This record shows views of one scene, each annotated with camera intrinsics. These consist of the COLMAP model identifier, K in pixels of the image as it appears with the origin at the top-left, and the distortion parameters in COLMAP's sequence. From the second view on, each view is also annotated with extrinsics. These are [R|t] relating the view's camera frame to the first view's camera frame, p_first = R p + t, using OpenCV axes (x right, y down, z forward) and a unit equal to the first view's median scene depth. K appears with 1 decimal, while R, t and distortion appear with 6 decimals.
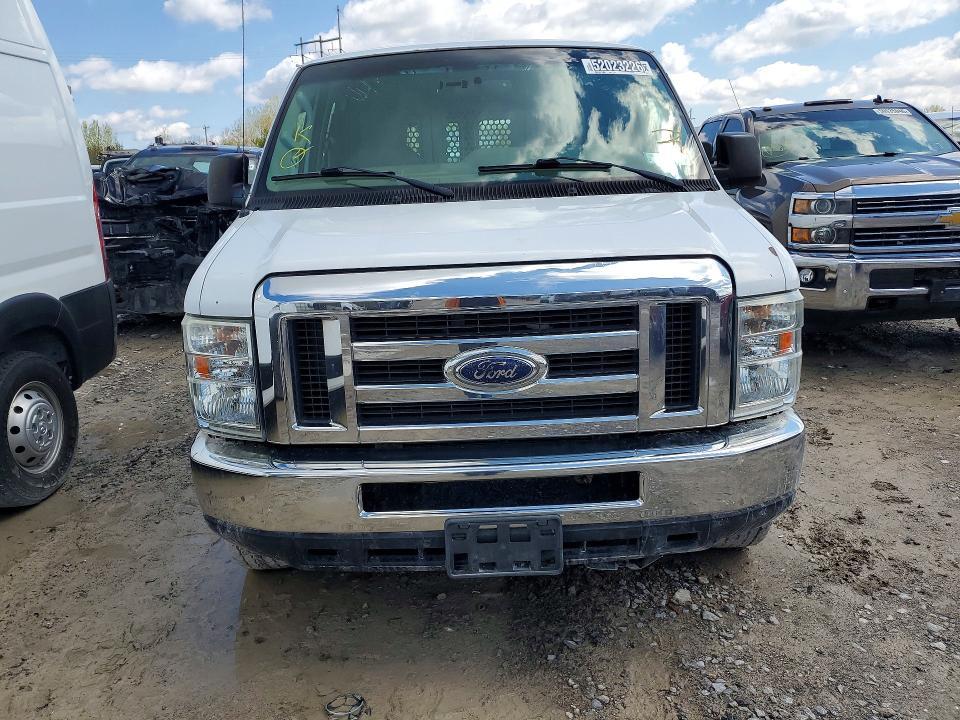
lens RADIAL K [[770.2, 0, 482.5], [0, 770.2, 356.0], [0, 0, 1]] dist [0.063861, -0.059453]
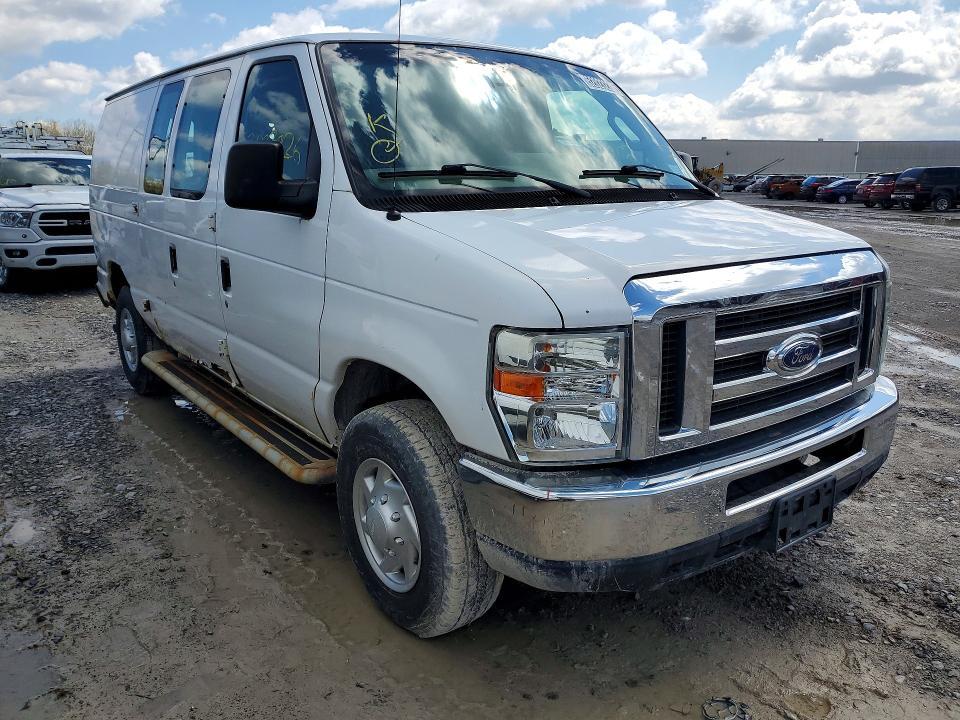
lens RADIAL K [[770.2, 0, 483.8], [0, 770.2, 363.5], [0, 0, 1]] dist [0.063861, -0.059453]
pose [[0.795221, -0.108416, 0.596548, -0.819151], [0.117271, 0.992807, 0.024105, -0.038439], [-0.594870, 0.050789, 0.802216, 0.314189]]
